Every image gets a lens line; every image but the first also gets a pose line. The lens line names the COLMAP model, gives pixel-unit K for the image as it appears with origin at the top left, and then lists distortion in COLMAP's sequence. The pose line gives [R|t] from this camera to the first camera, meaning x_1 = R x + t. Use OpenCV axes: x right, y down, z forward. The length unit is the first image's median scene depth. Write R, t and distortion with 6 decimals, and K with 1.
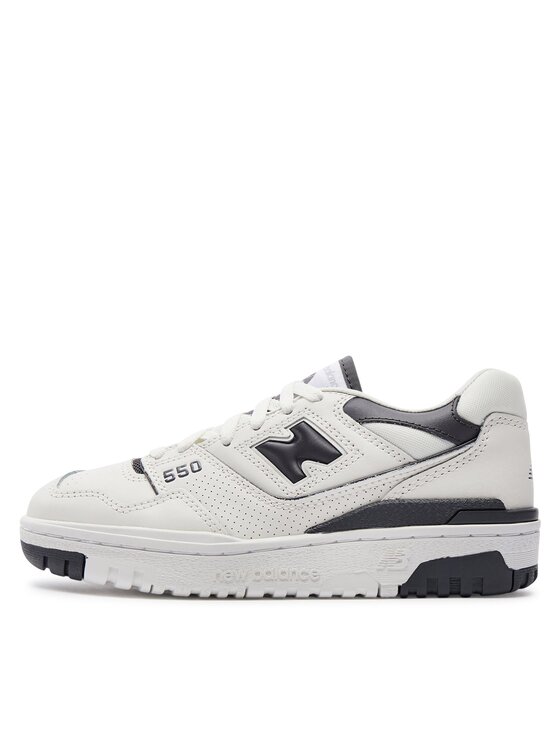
lens RADIAL K [[1053.3, 0, 281.8], [0, 1053.3, 374.4], [0, 0, 1]] dist [0.036445, 0.000000]
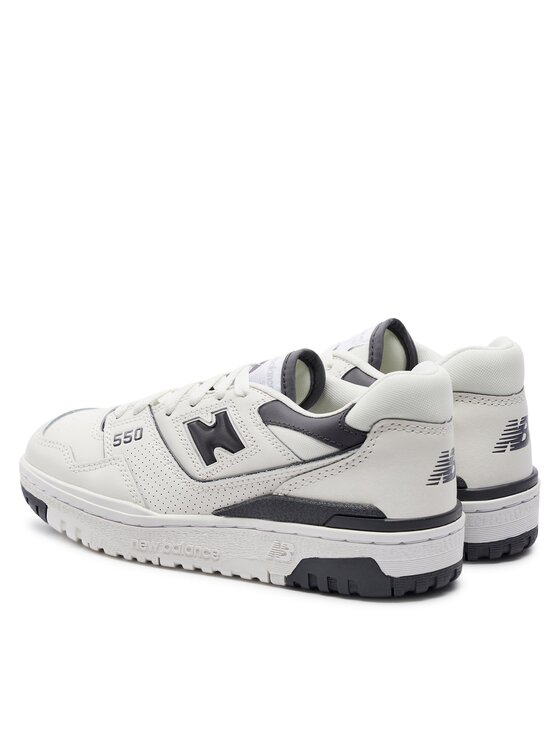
lens RADIAL K [[2185.2, 0, 279.5], [0, 2185.2, 373.0], [0, 0, 1]] dist [0.907732, 0.000000]
pose [[0.864080, 0.102969, -0.492711, 1.139340], [0.038947, 0.962242, 0.269396, -0.568756], [0.501846, -0.251969, 0.827443, -0.733637]]
